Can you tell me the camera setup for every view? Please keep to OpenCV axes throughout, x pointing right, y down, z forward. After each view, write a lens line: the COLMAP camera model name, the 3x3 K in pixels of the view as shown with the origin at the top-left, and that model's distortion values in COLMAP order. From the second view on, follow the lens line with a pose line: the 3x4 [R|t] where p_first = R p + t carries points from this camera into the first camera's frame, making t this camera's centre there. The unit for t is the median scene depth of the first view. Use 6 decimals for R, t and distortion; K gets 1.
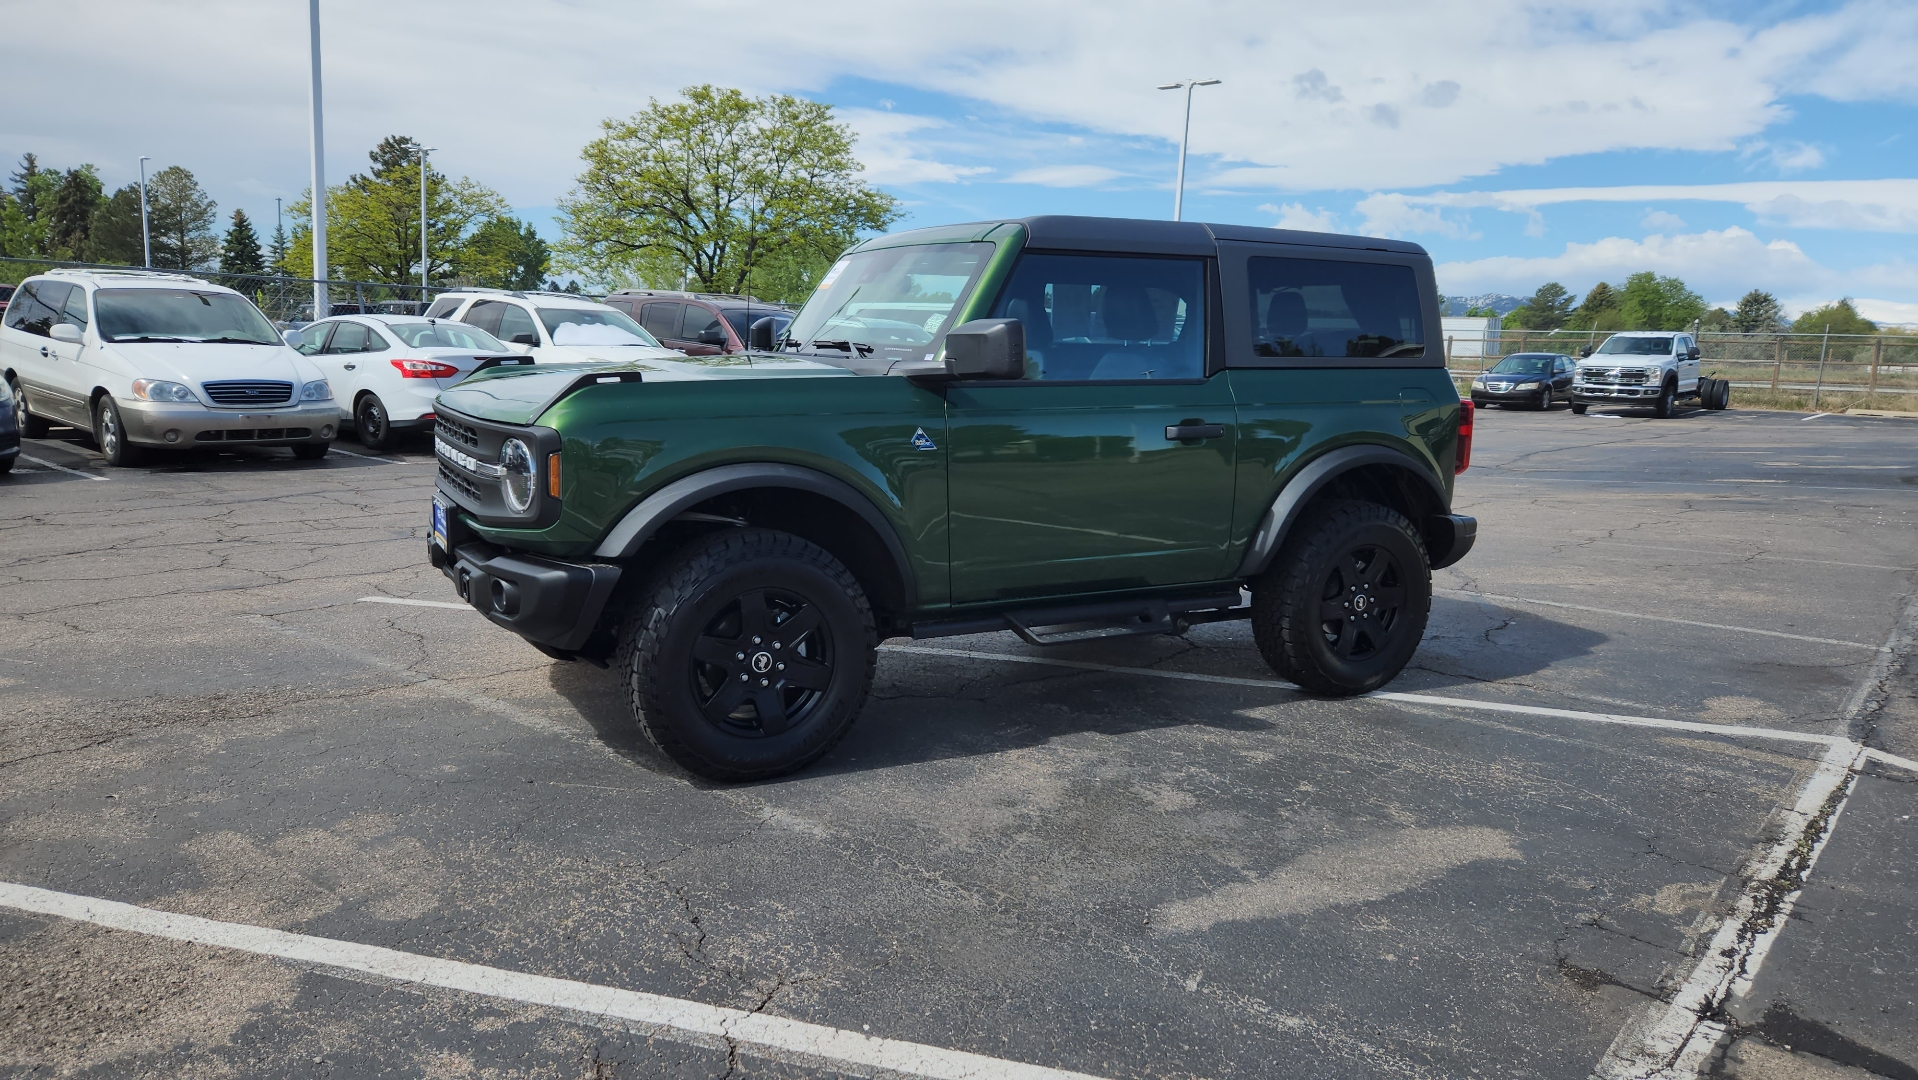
lens RADIAL K [[1275.5, 0, 931.6], [0, 1275.5, 547.3], [0, 0, 1]] dist [0.077338, -0.070109]
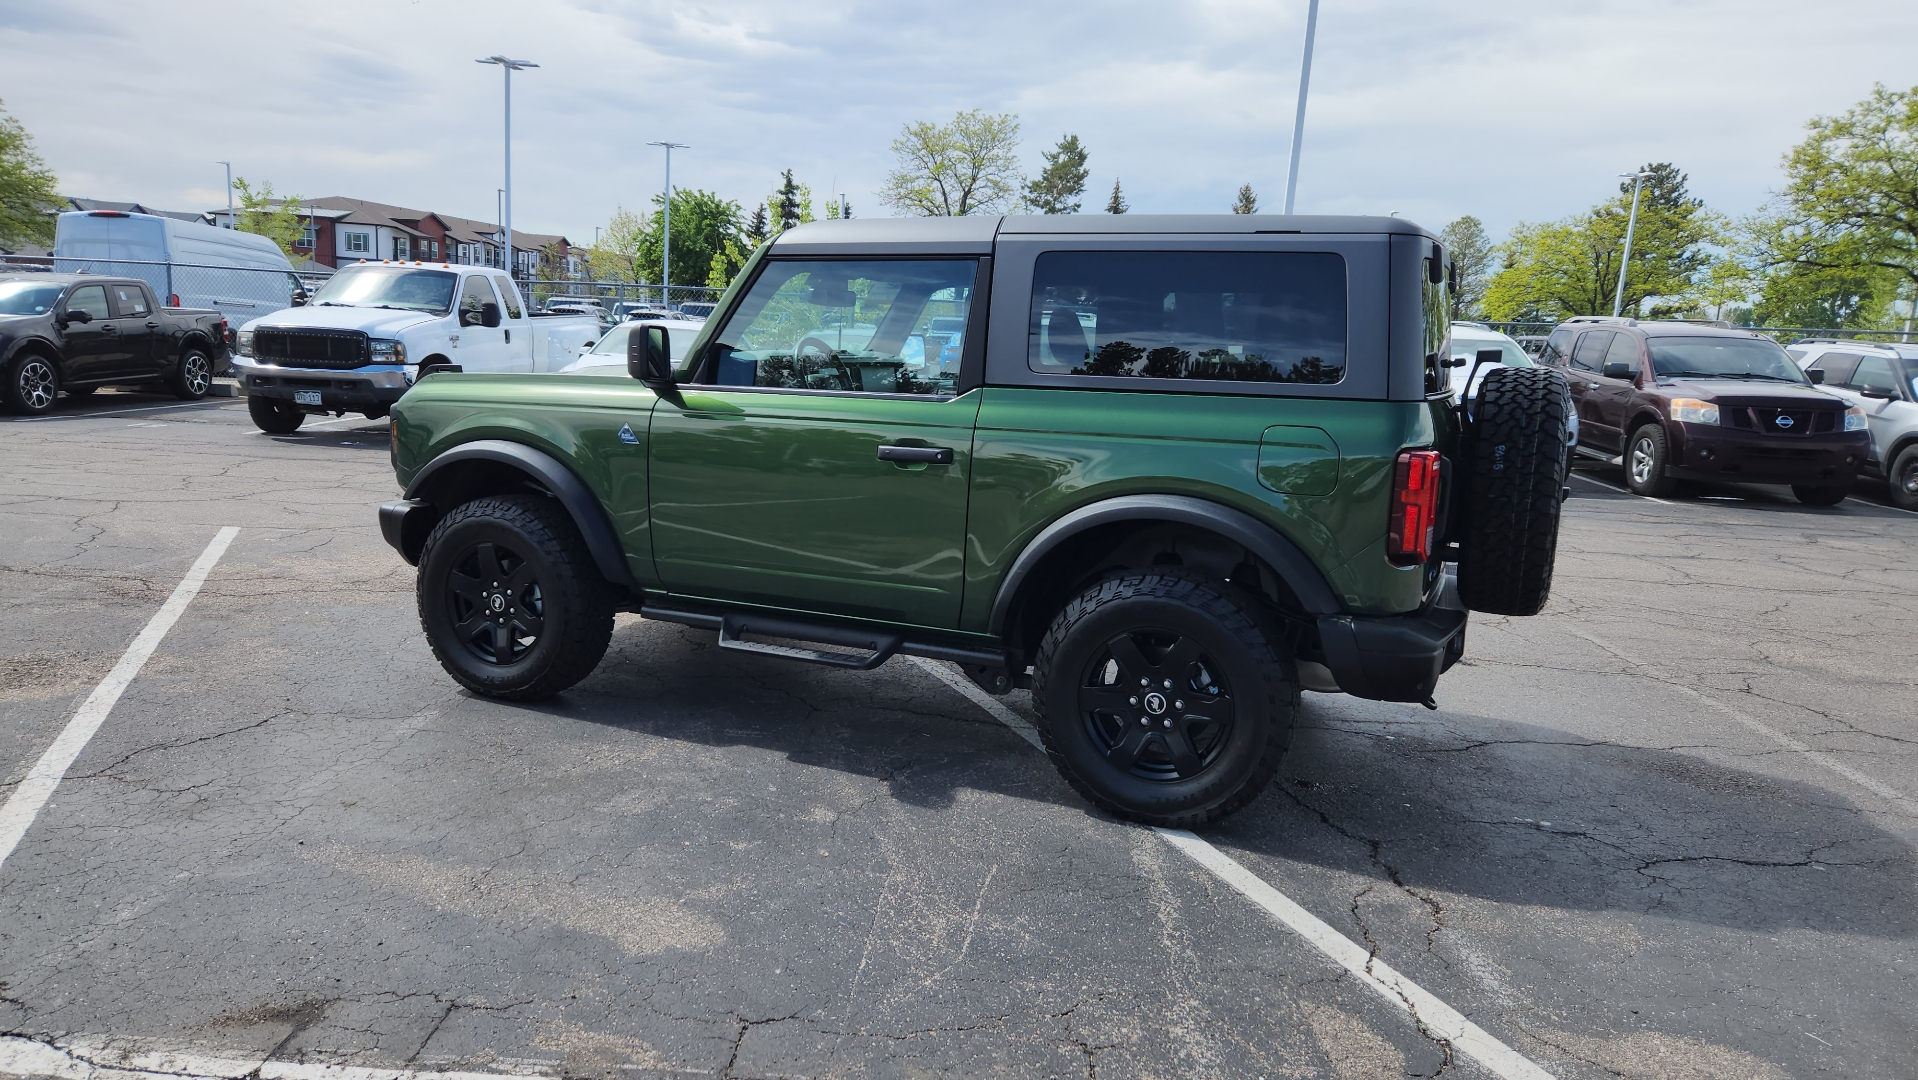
lens RADIAL K [[1281.7, 0, 935.1], [0, 1281.7, 553.3], [0, 0, 1]] dist [0.079002, -0.068473]
pose [[0.604386, 0.128961, -0.786185, 0.861216], [-0.149119, 0.987684, 0.047378, -0.062181], [0.782612, 0.088600, 0.616173, 0.438434]]
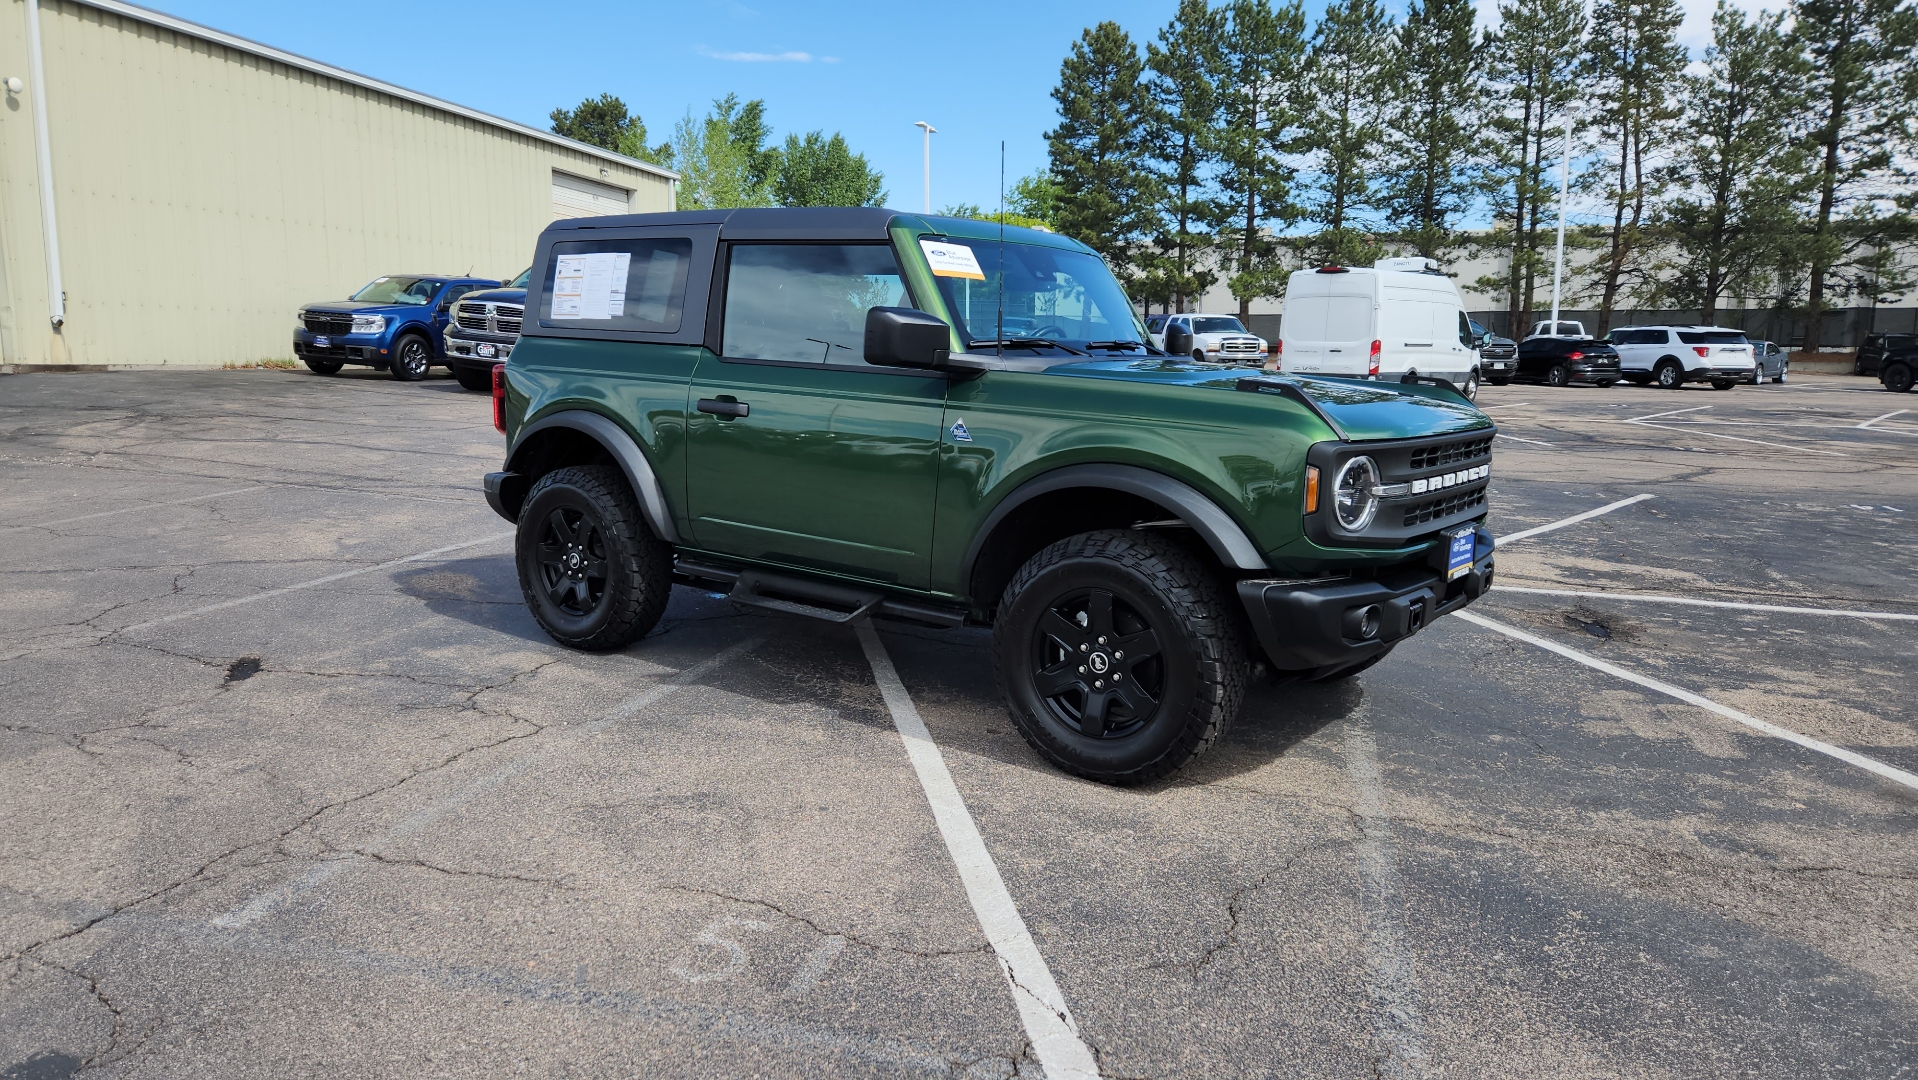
lens RADIAL K [[1272.2, 0, 923.2], [0, 1272.2, 534.1], [0, 0, 1]] dist [0.067849, -0.050045]
pose [[-0.405950, -0.180302, 0.895933, -0.924227], [0.110477, 0.963474, 0.243951, -0.266681], [-0.907193, 0.198012, -0.371203, 1.475952]]
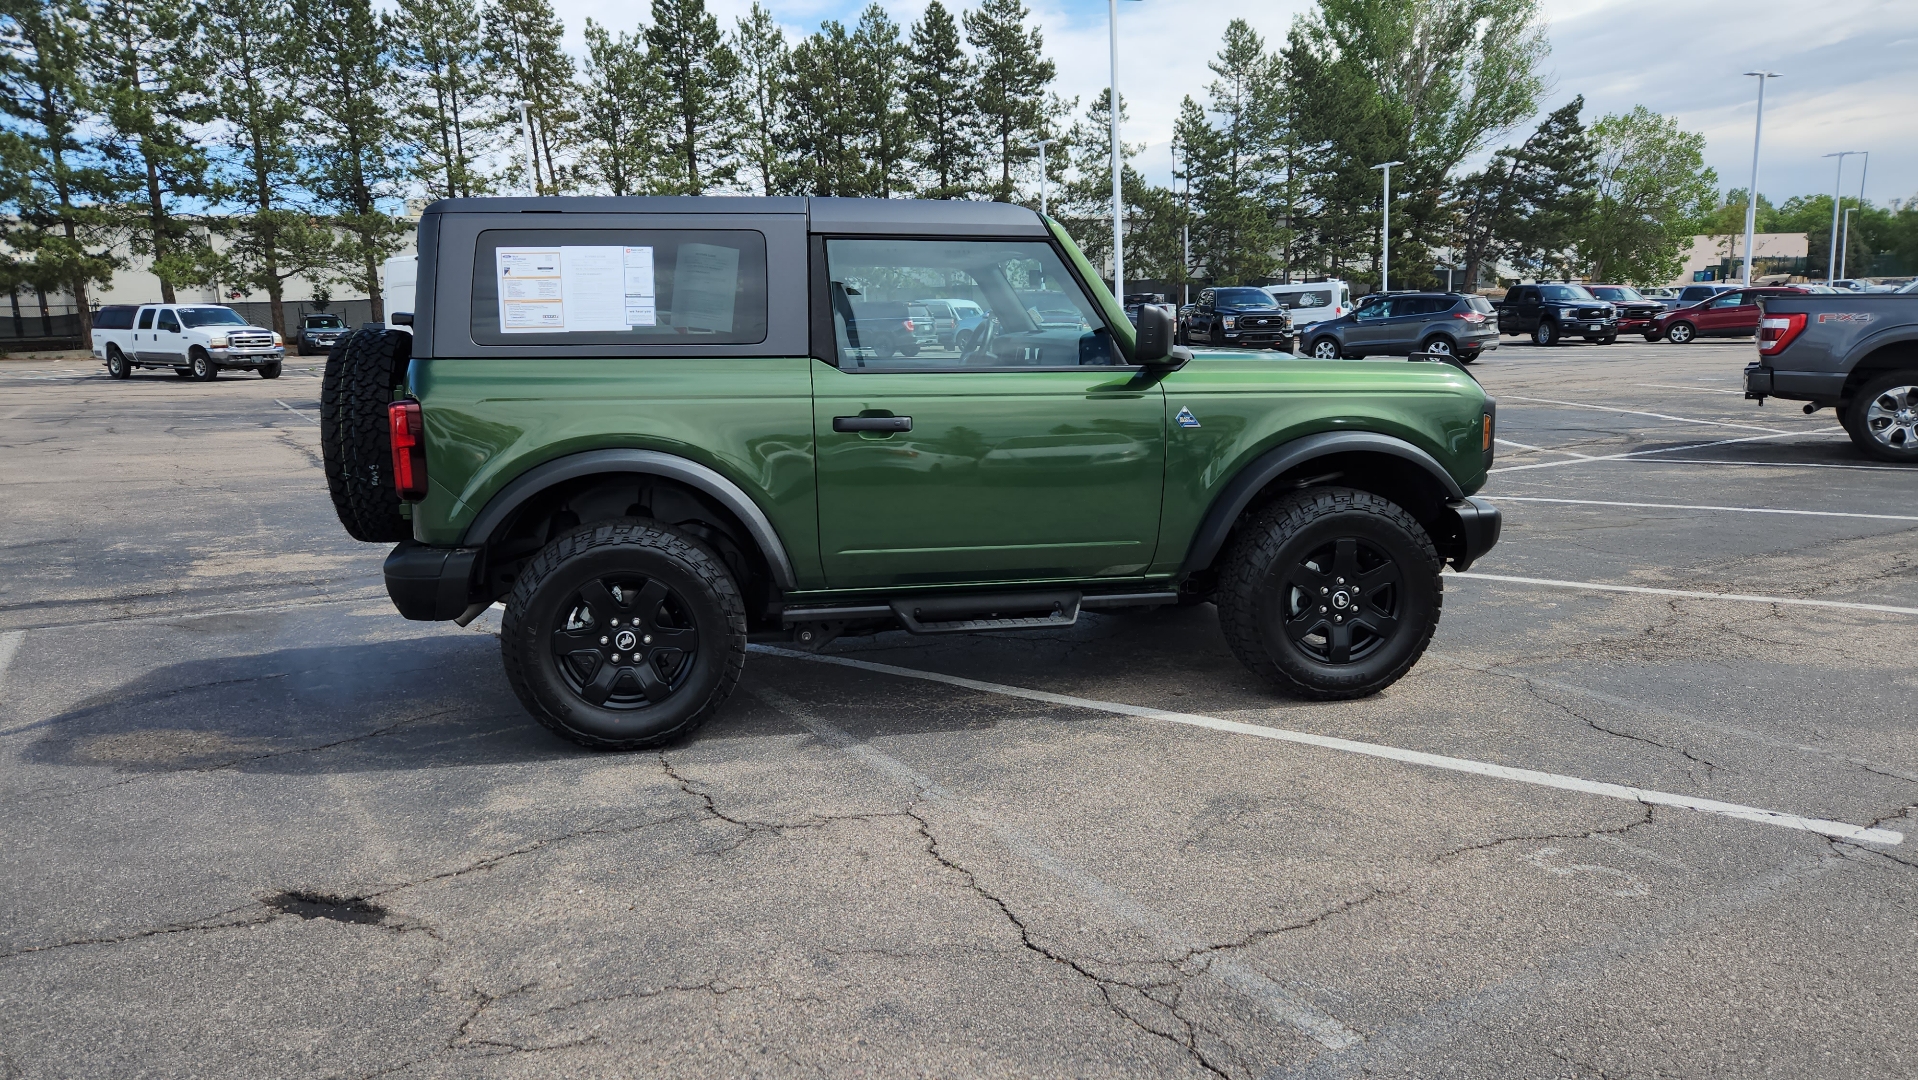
lens RADIAL K [[1282.0, 0, 919.4], [0, 1282.0, 549.9], [0, 0, 1]] dist [0.073212, -0.060566]
pose [[-0.943936, -0.069668, 0.322694, -0.291158], [0.042636, 0.943565, 0.328431, -0.343020], [-0.327364, 0.323776, -0.887695, 2.024494]]
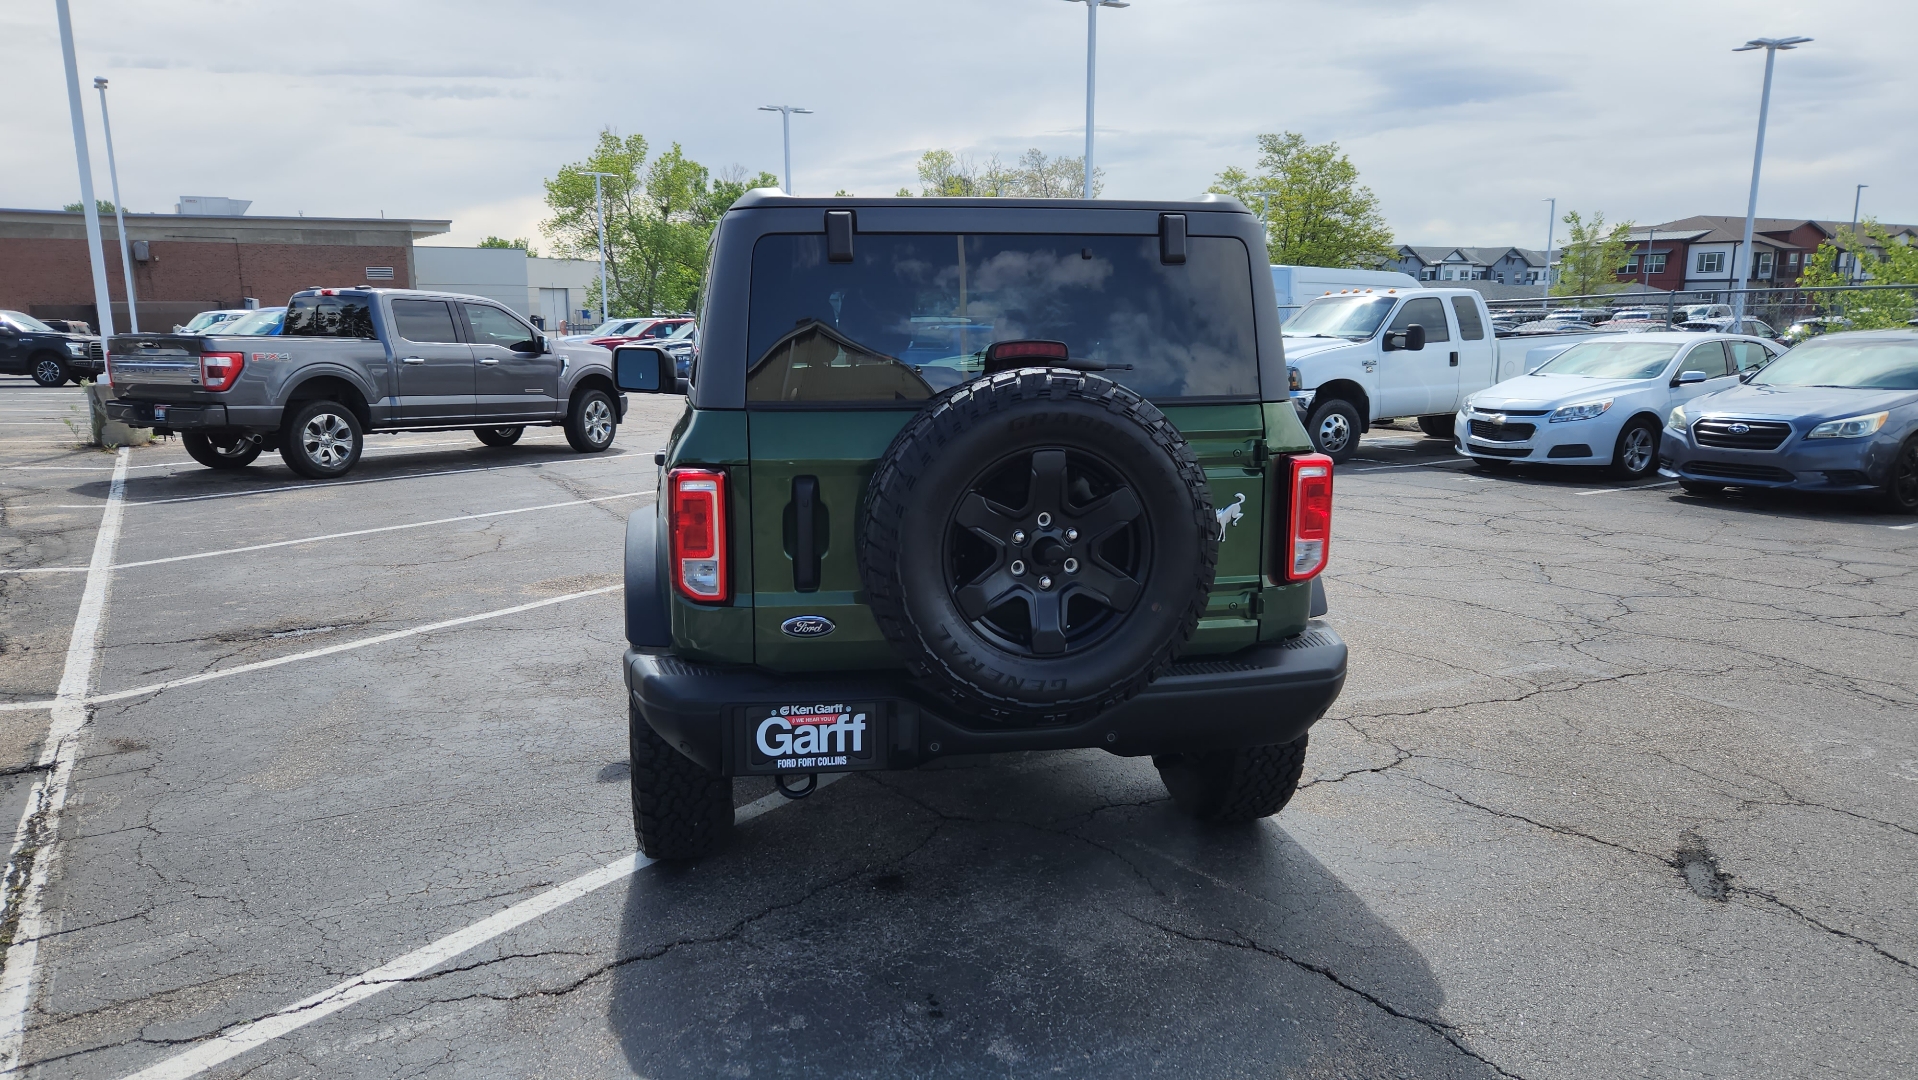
lens RADIAL K [[1285.5, 0, 927.1], [0, 1285.5, 547.1], [0, 0, 1]] dist [0.079772, -0.071236]
pose [[-0.325916, 0.123505, -0.937297, 0.984913], [-0.158129, 0.970342, 0.182844, -0.216874], [0.932080, 0.207805, -0.296721, 1.382066]]
